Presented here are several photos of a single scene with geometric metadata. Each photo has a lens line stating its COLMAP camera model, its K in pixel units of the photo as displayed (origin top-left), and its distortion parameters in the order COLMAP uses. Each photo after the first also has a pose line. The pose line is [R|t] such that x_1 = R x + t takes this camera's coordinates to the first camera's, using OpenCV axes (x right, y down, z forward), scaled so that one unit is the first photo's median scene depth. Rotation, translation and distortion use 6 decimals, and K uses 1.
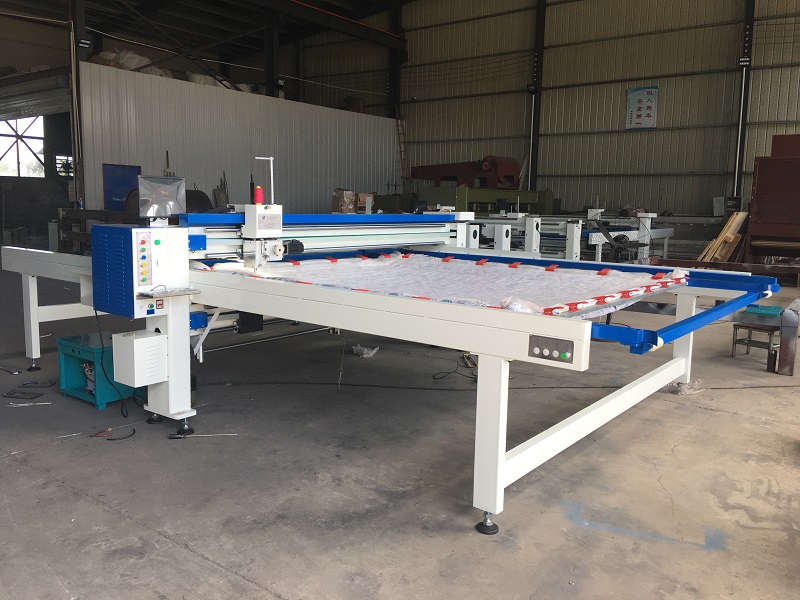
lens RADIAL K [[676.4, 0, 393.3], [0, 676.4, 296.0], [0, 0, 1]] dist [0.067743, -0.127924]
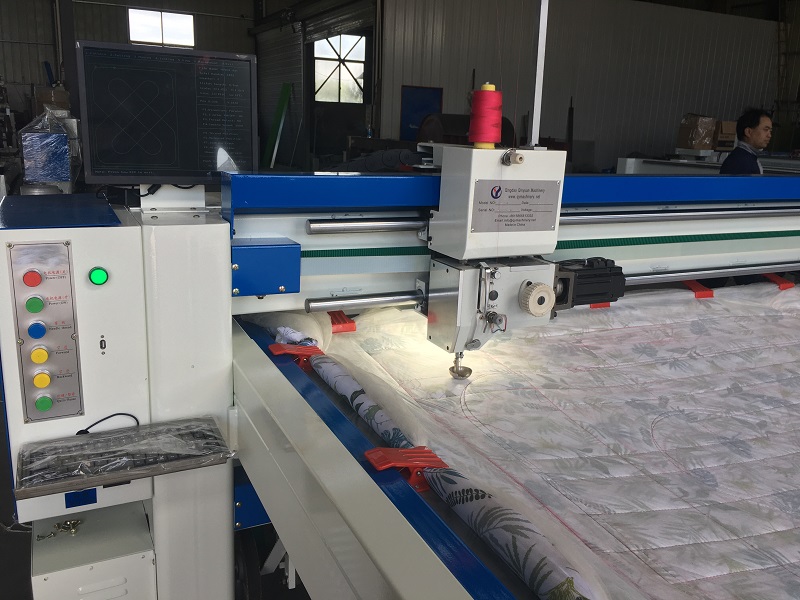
lens RADIAL K [[676.4, 0, 393.3], [0, 676.4, 296.0], [0, 0, 1]] dist [0.067743, -0.127924]
pose [[0.895471, 0.120995, -0.428359, -0.091146], [-0.077396, 0.990011, 0.117846, -0.095281], [0.438339, -0.072375, 0.895891, 0.662049]]
